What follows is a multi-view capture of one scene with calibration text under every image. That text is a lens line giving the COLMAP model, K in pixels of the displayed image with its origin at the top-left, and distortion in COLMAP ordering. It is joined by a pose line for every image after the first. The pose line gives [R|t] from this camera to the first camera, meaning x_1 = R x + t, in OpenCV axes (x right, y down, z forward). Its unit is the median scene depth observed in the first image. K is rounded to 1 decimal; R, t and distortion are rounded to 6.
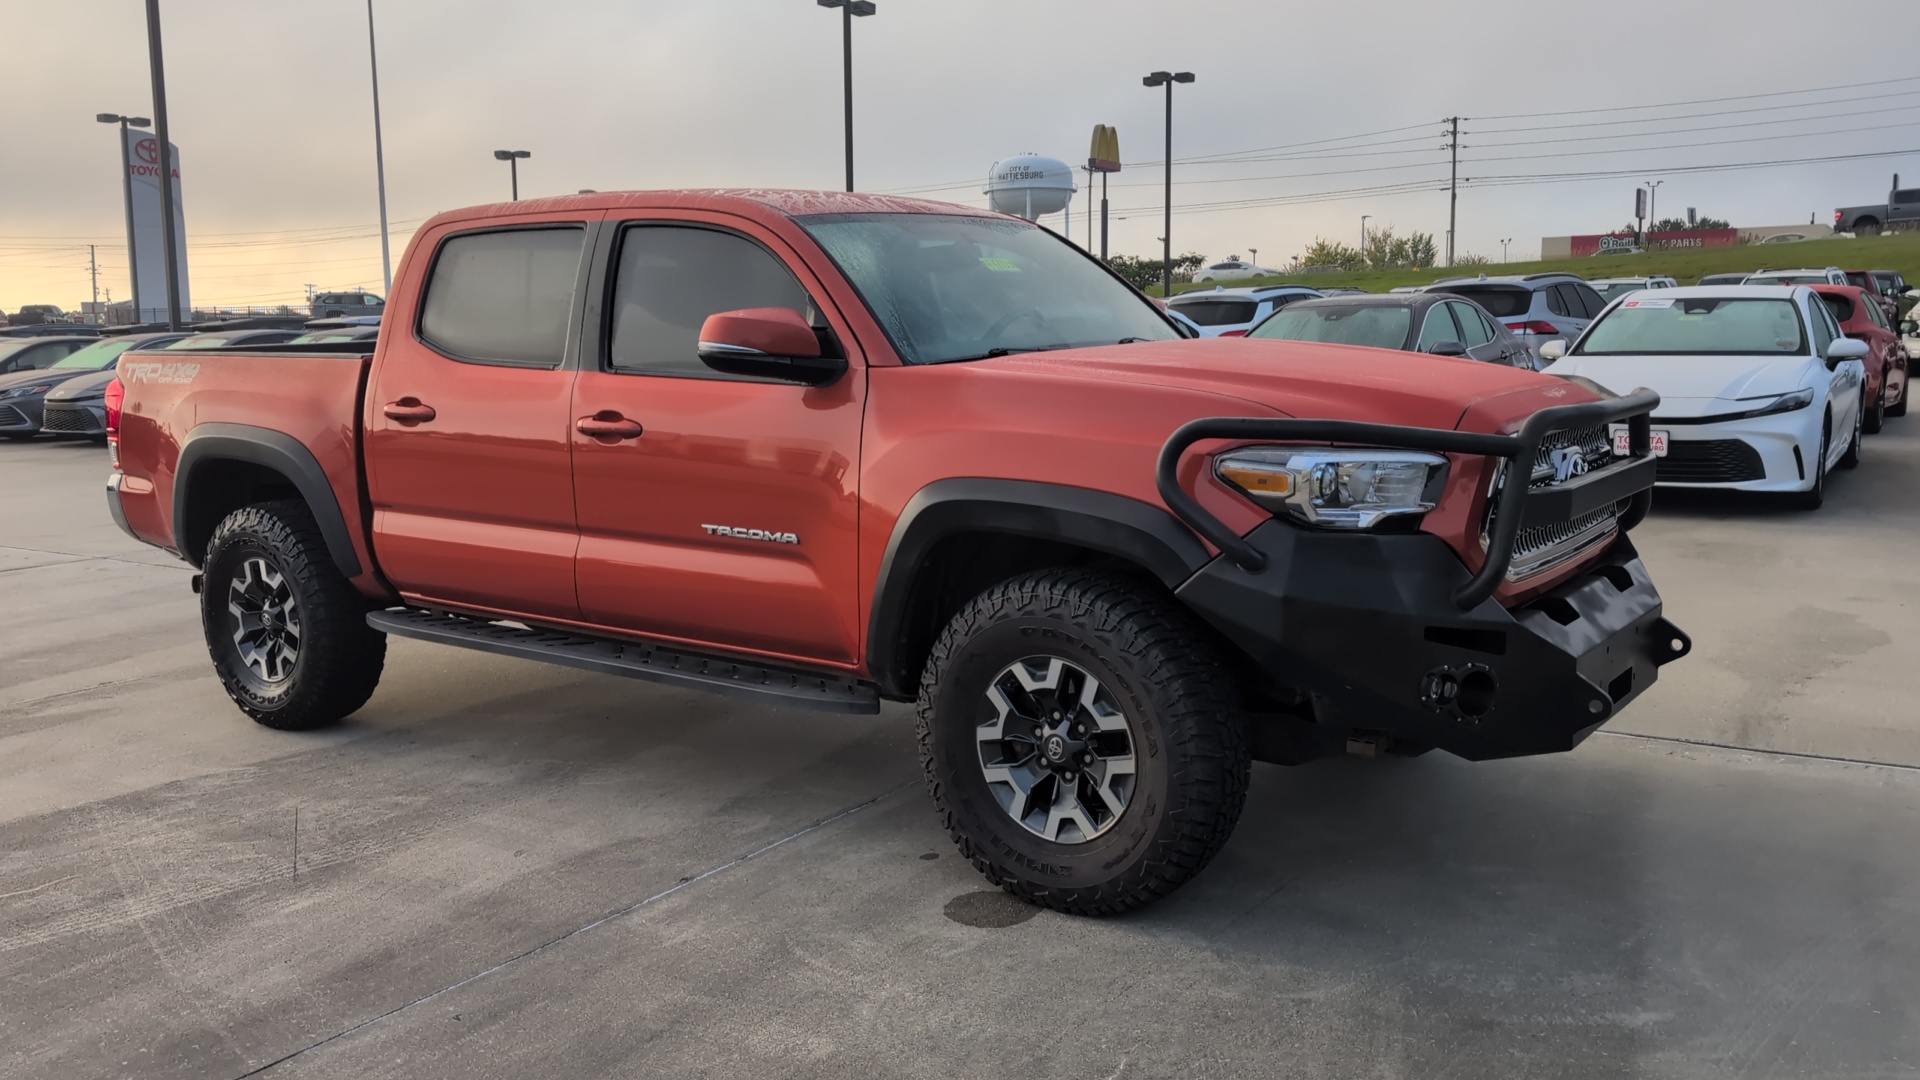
lens RADIAL K [[1605.5, 0, 957.8], [0, 1605.5, 501.4], [0, 0, 1]] dist [-0.002991, -0.001658]
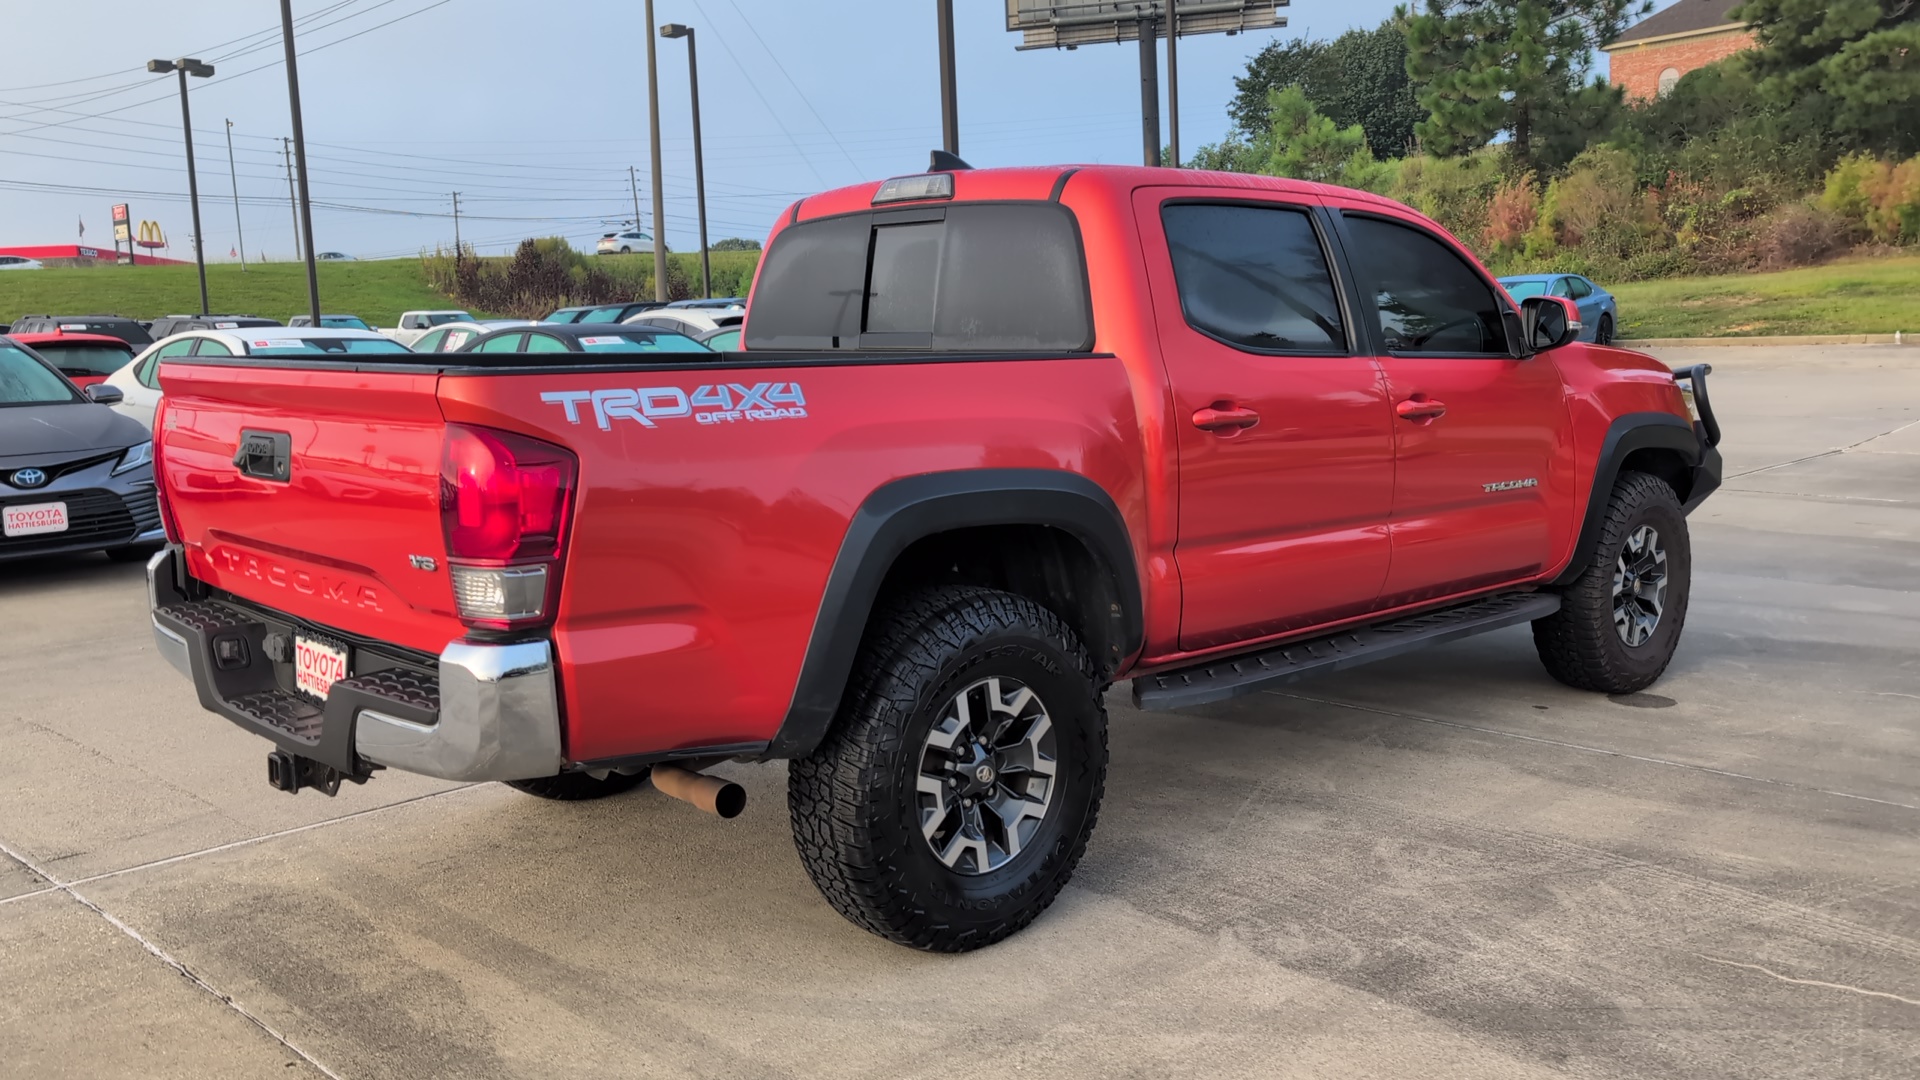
lens RADIAL K [[1617.6, 0, 960.0], [0, 1617.6, 540.0], [0, 0, 1]] dist [0.015329, -0.017128]
pose [[0.178218, -0.106165, 0.978247, -1.276008], [0.131852, 0.987773, 0.083178, -0.087074], [-0.975117, 0.114160, 0.190037, 1.075511]]
